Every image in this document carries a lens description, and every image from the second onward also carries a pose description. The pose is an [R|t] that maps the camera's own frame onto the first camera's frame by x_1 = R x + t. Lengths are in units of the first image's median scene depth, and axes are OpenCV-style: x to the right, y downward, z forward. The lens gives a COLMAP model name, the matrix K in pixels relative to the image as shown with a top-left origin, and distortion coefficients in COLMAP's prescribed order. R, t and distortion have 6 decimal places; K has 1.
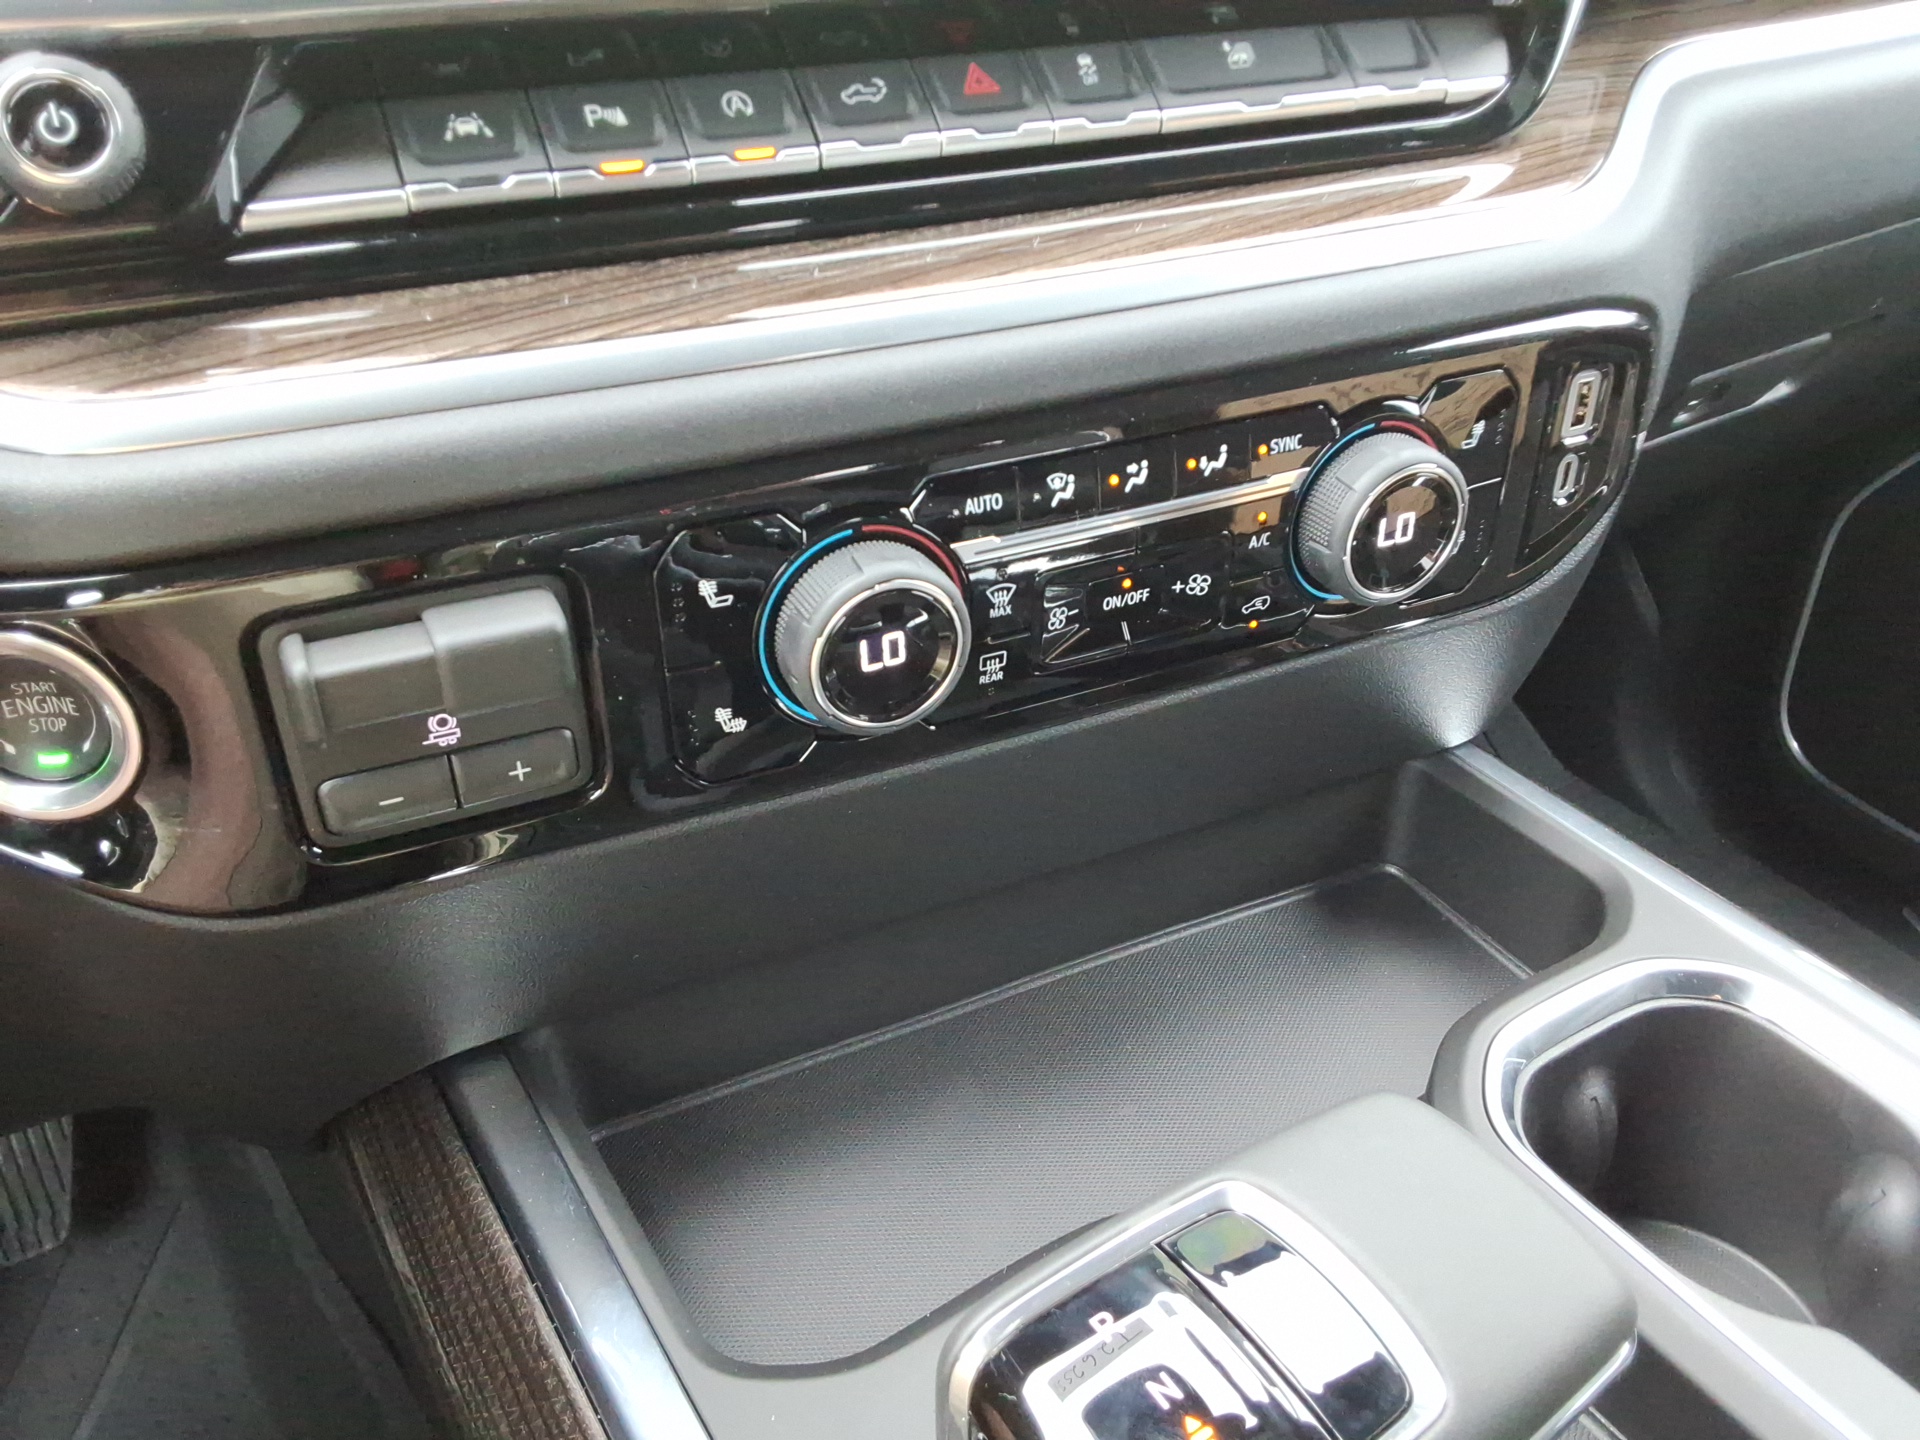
lens RADIAL K [[1545.0, 0, 989.3], [0, 1545.0, 745.6], [0, 0, 1]] dist [0.093216, -0.131894]
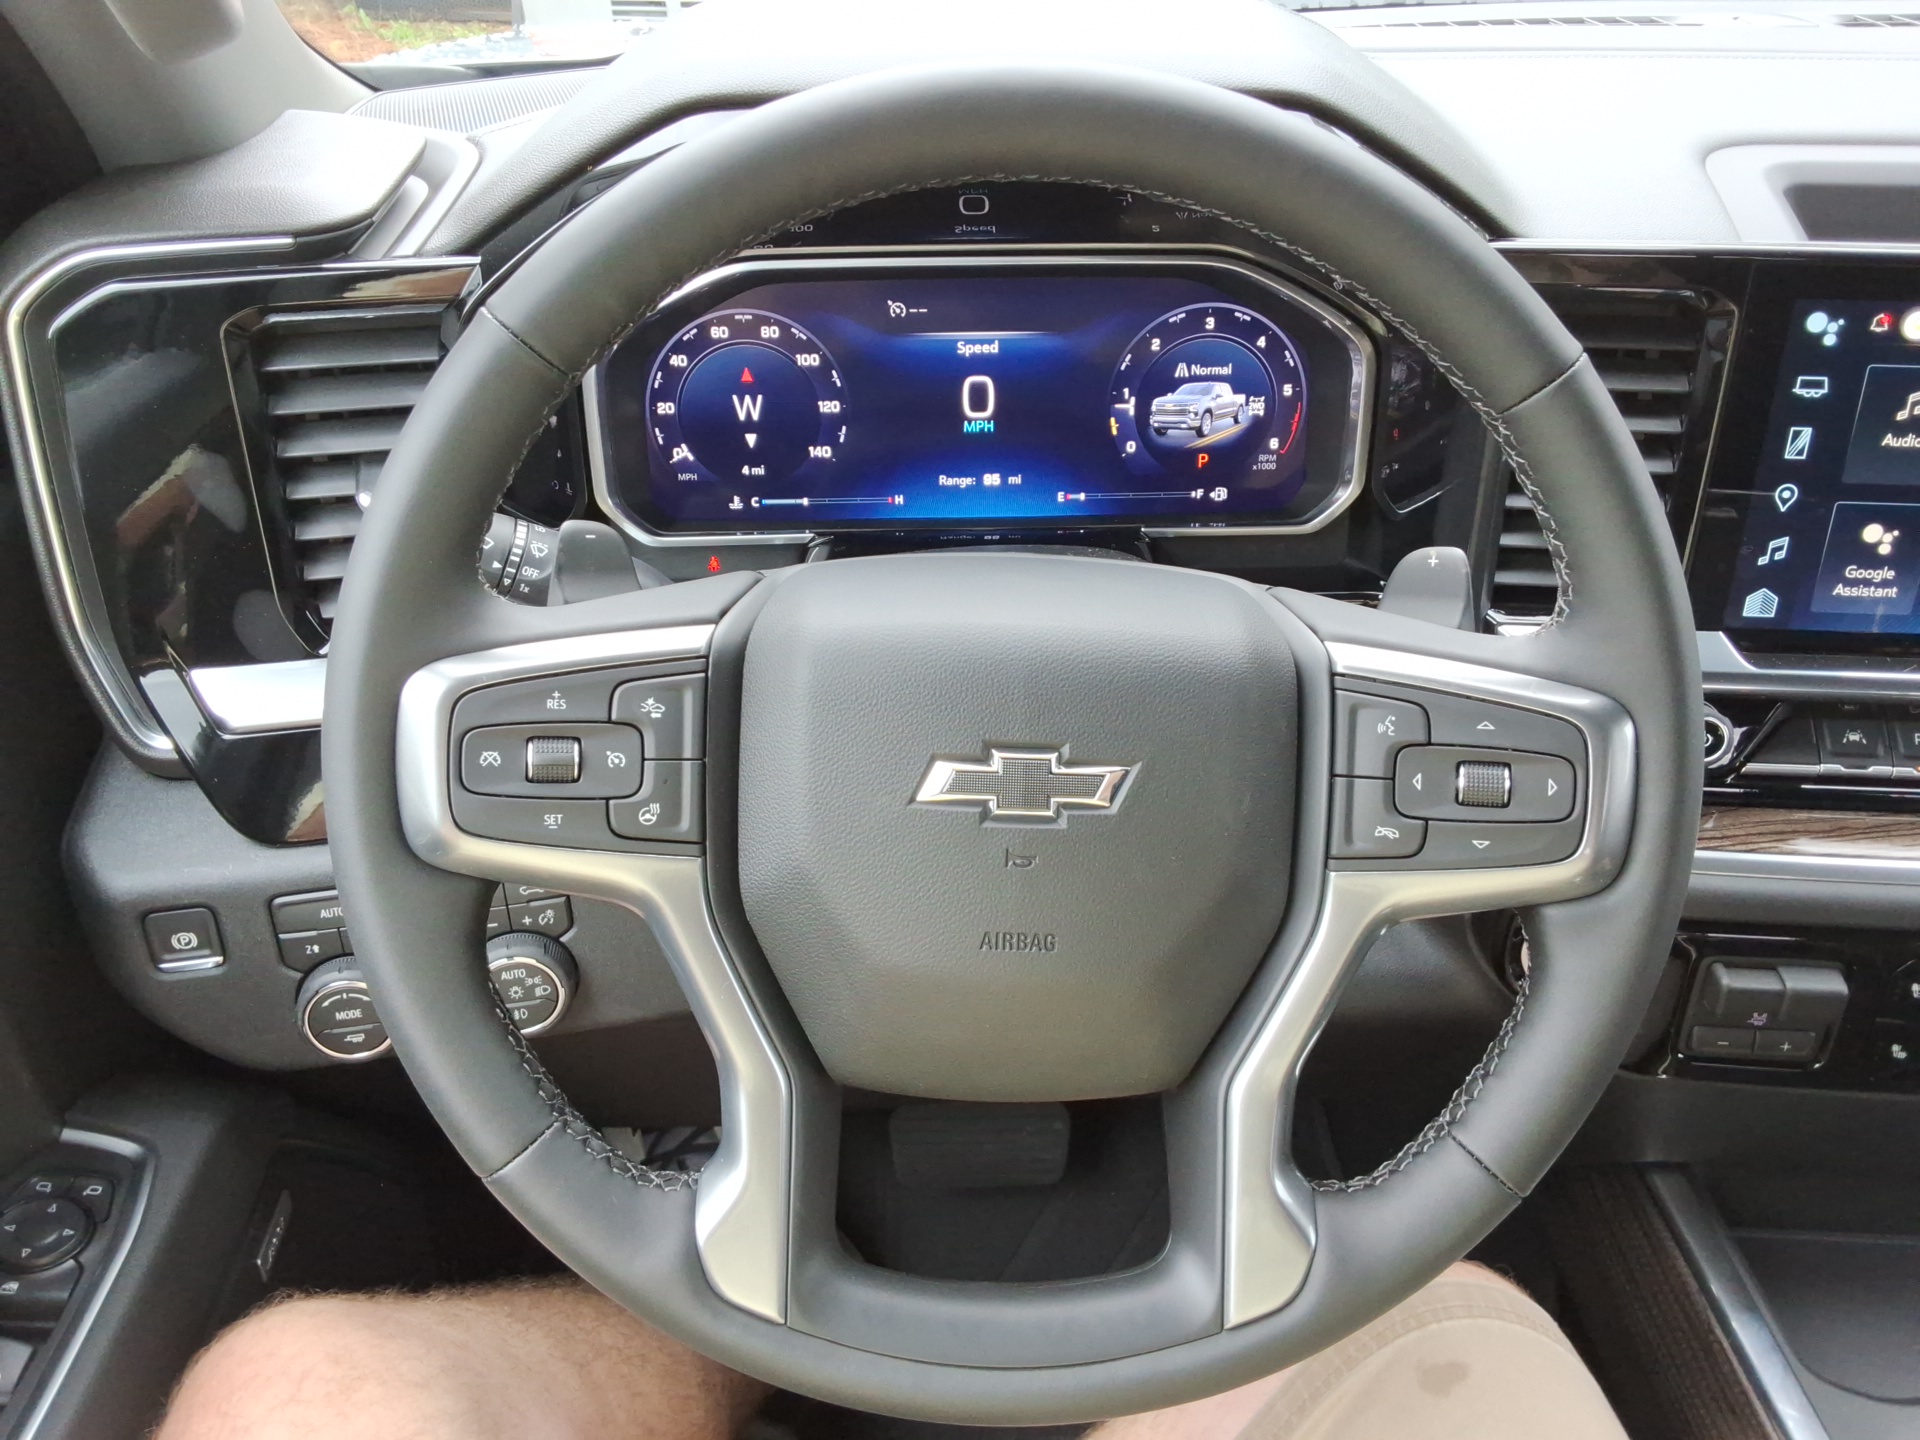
lens RADIAL K [[1545.0, 0, 981.0], [0, 1545.0, 705.6], [0, 0, 1]] dist [0.093216, -0.131894]
pose [[0.856589, 0.244128, -0.454596, -0.342351], [-0.275323, 0.961348, -0.002521, -0.102797], [0.436409, 0.127320, 0.890694, -1.160776]]
